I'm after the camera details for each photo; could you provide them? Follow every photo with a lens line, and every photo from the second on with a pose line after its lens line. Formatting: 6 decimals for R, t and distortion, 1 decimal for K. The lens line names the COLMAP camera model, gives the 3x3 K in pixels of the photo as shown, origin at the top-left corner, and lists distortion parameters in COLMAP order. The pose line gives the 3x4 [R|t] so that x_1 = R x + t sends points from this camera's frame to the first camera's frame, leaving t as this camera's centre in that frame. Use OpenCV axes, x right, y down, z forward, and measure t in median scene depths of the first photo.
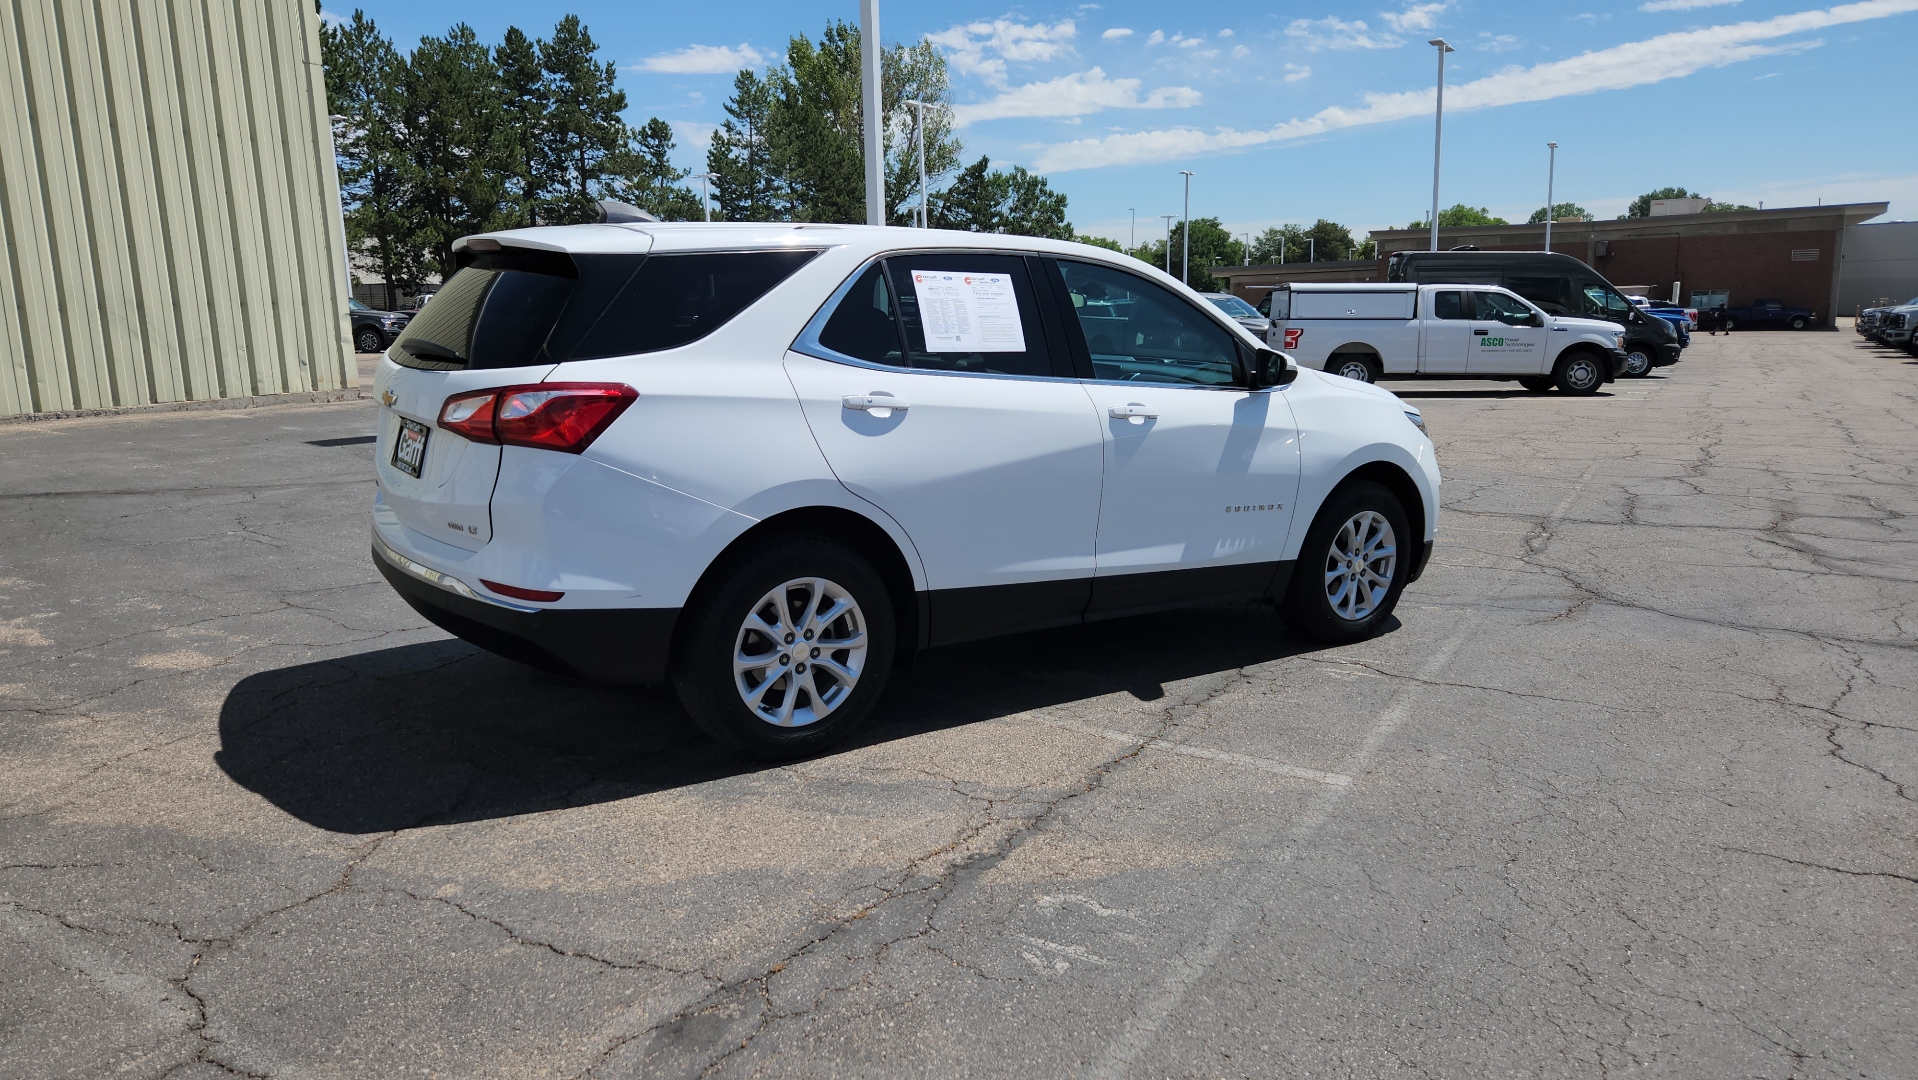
lens RADIAL K [[1283.5, 0, 929.1], [0, 1283.5, 527.6], [0, 0, 1]] dist [0.073575, -0.057267]
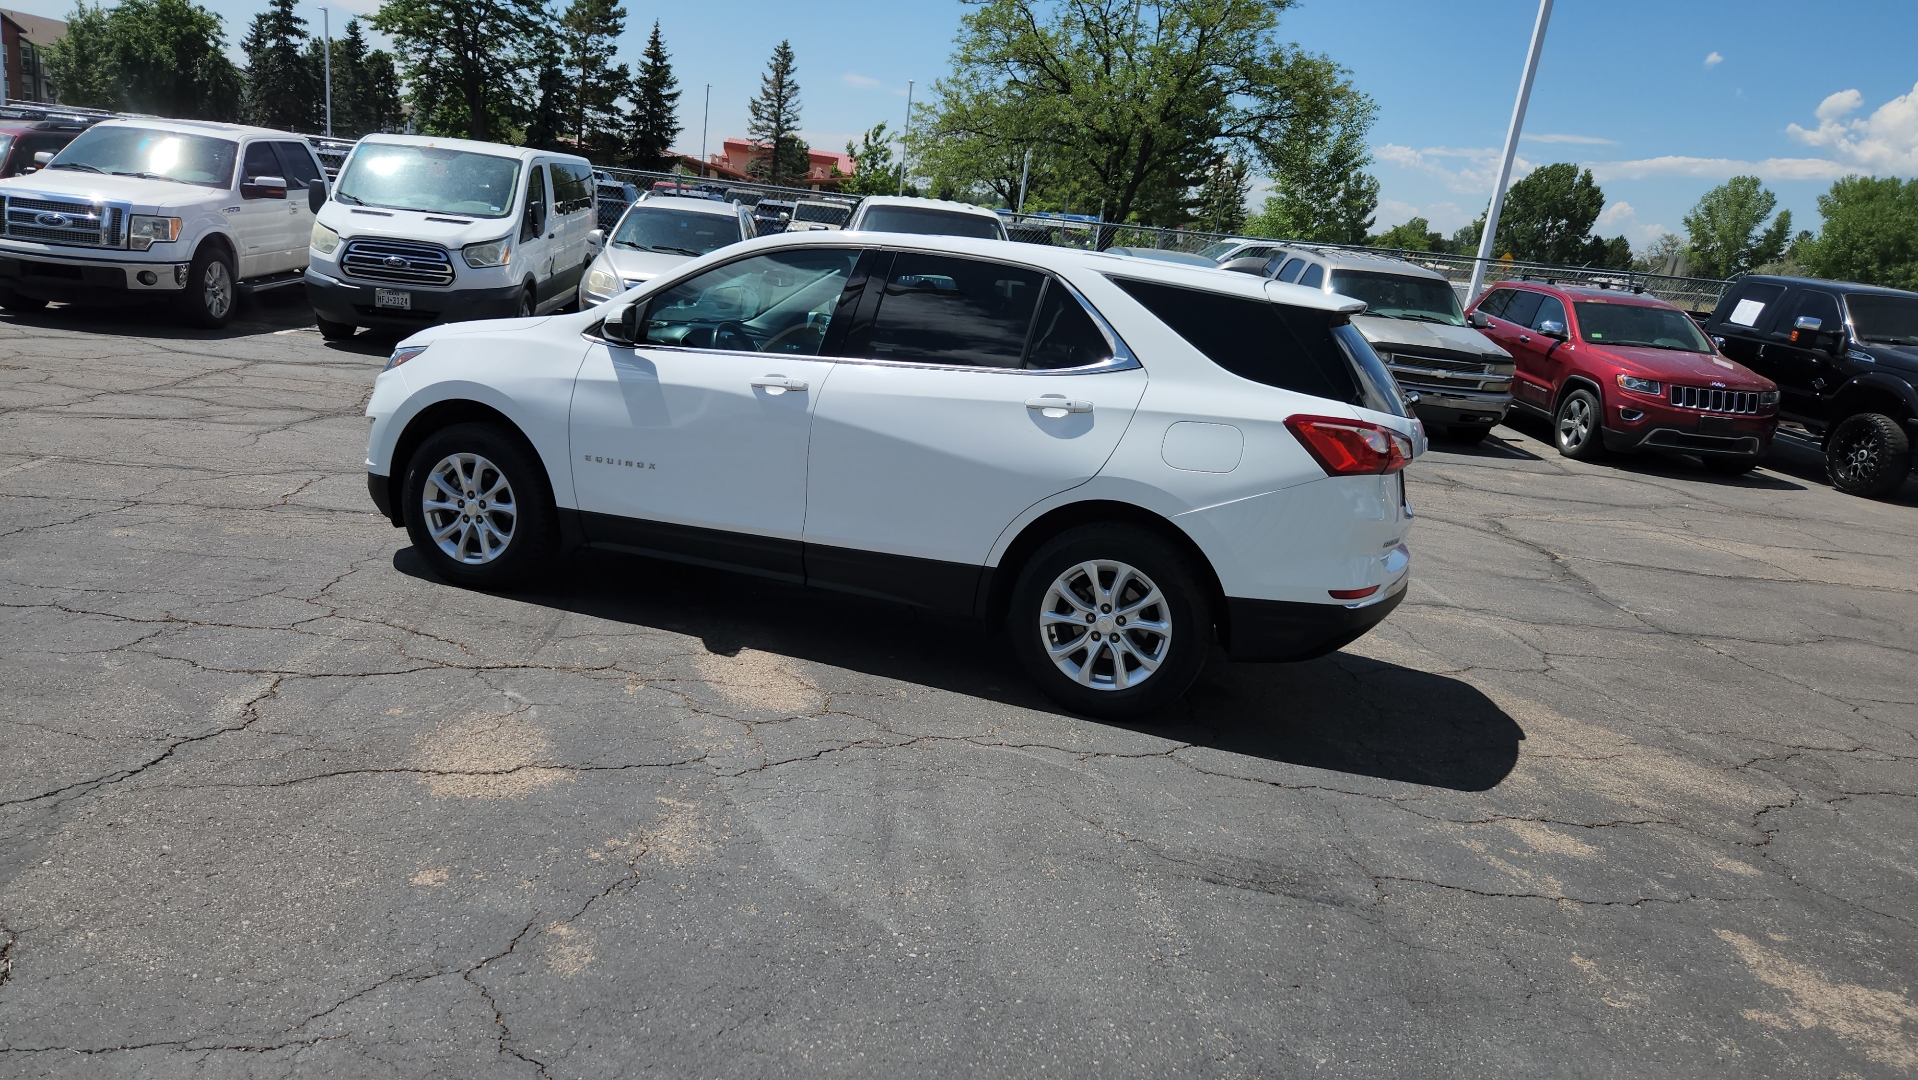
lens RADIAL K [[1284.1, 0, 923.5], [0, 1284.1, 548.2], [0, 0, 1]] dist [0.070908, -0.057679]
pose [[-0.556739, -0.255350, 0.790467, -0.984767], [0.032787, 0.944085, 0.328068, -0.365509], [-0.830040, 0.208565, -0.517237, 1.761992]]
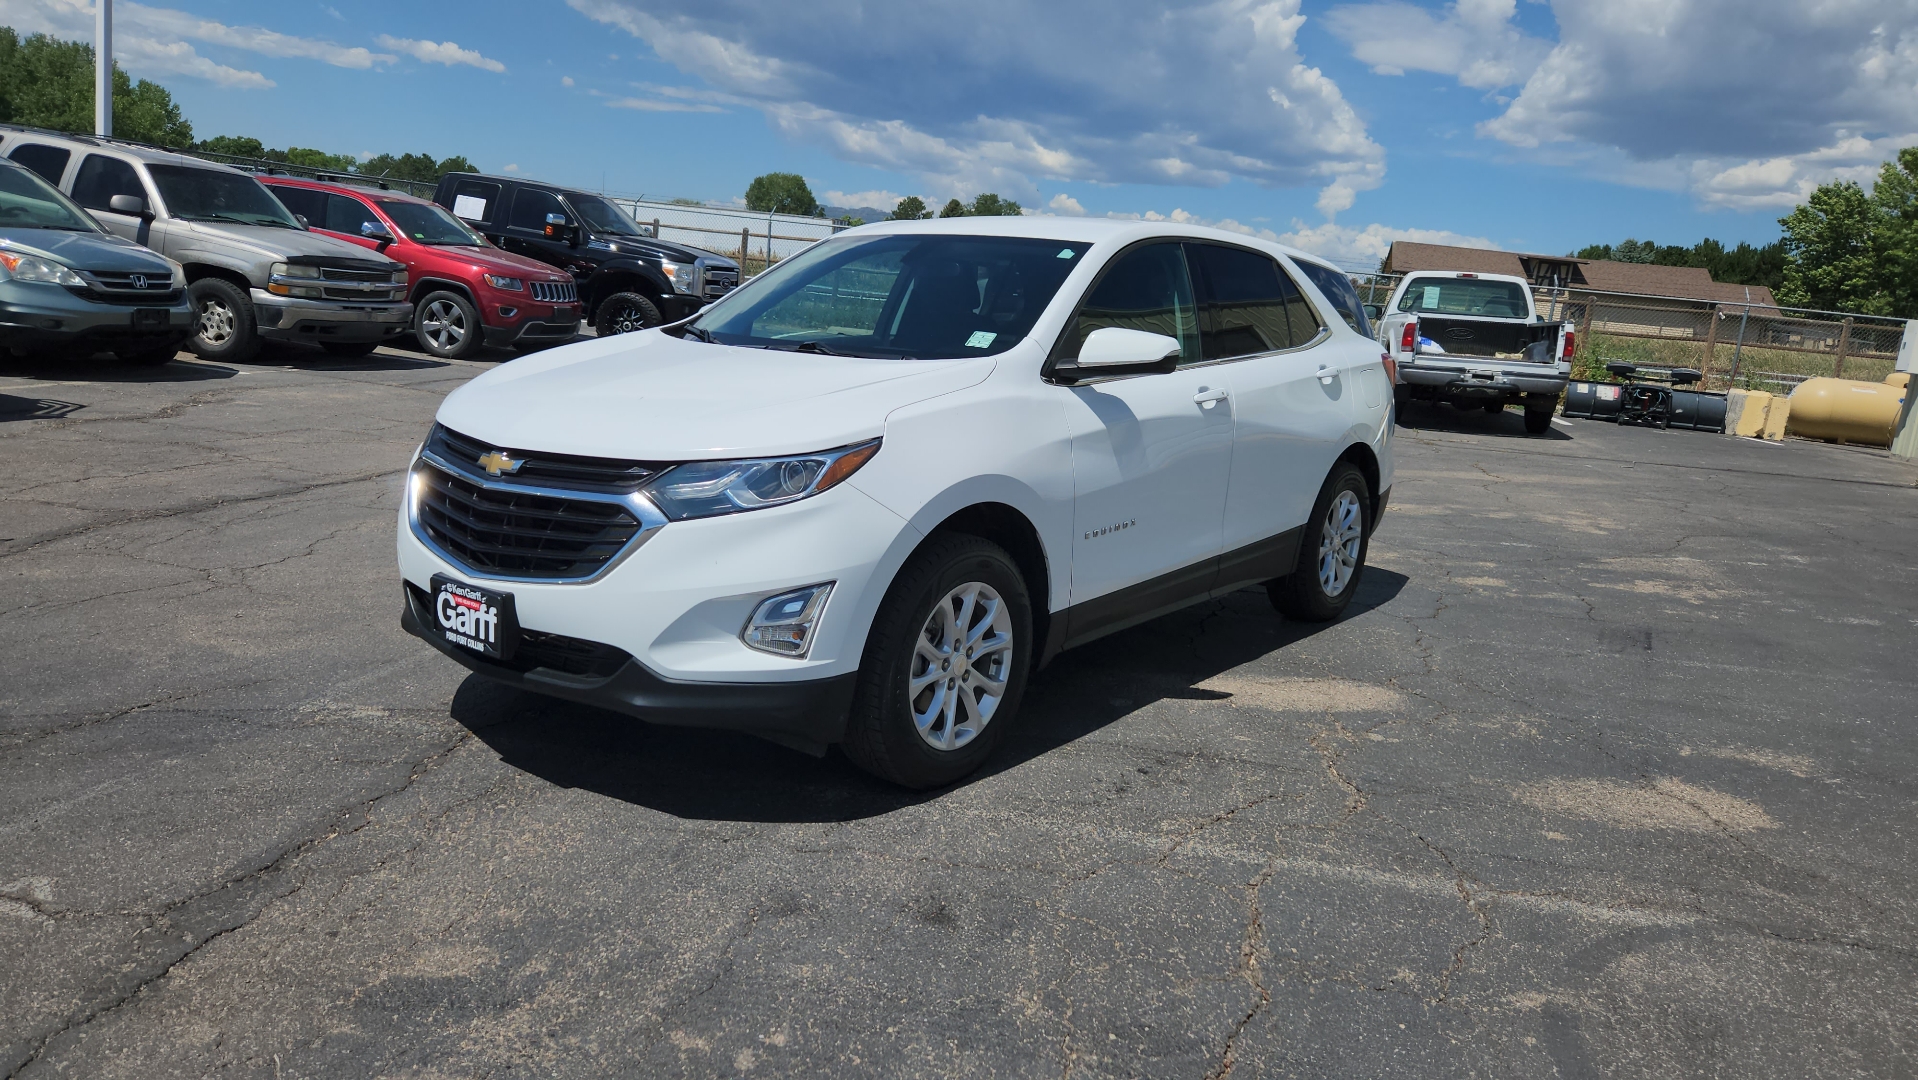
lens RADIAL K [[1282.1, 0, 930.3], [0, 1282.1, 534.1], [0, 0, 1]] dist [0.067969, -0.050045]
pose [[-0.957558, -0.030201, -0.286653, 0.412509], [-0.133409, 0.928000, 0.347877, -0.364549], [0.255508, 0.371355, -0.892643, 2.136560]]
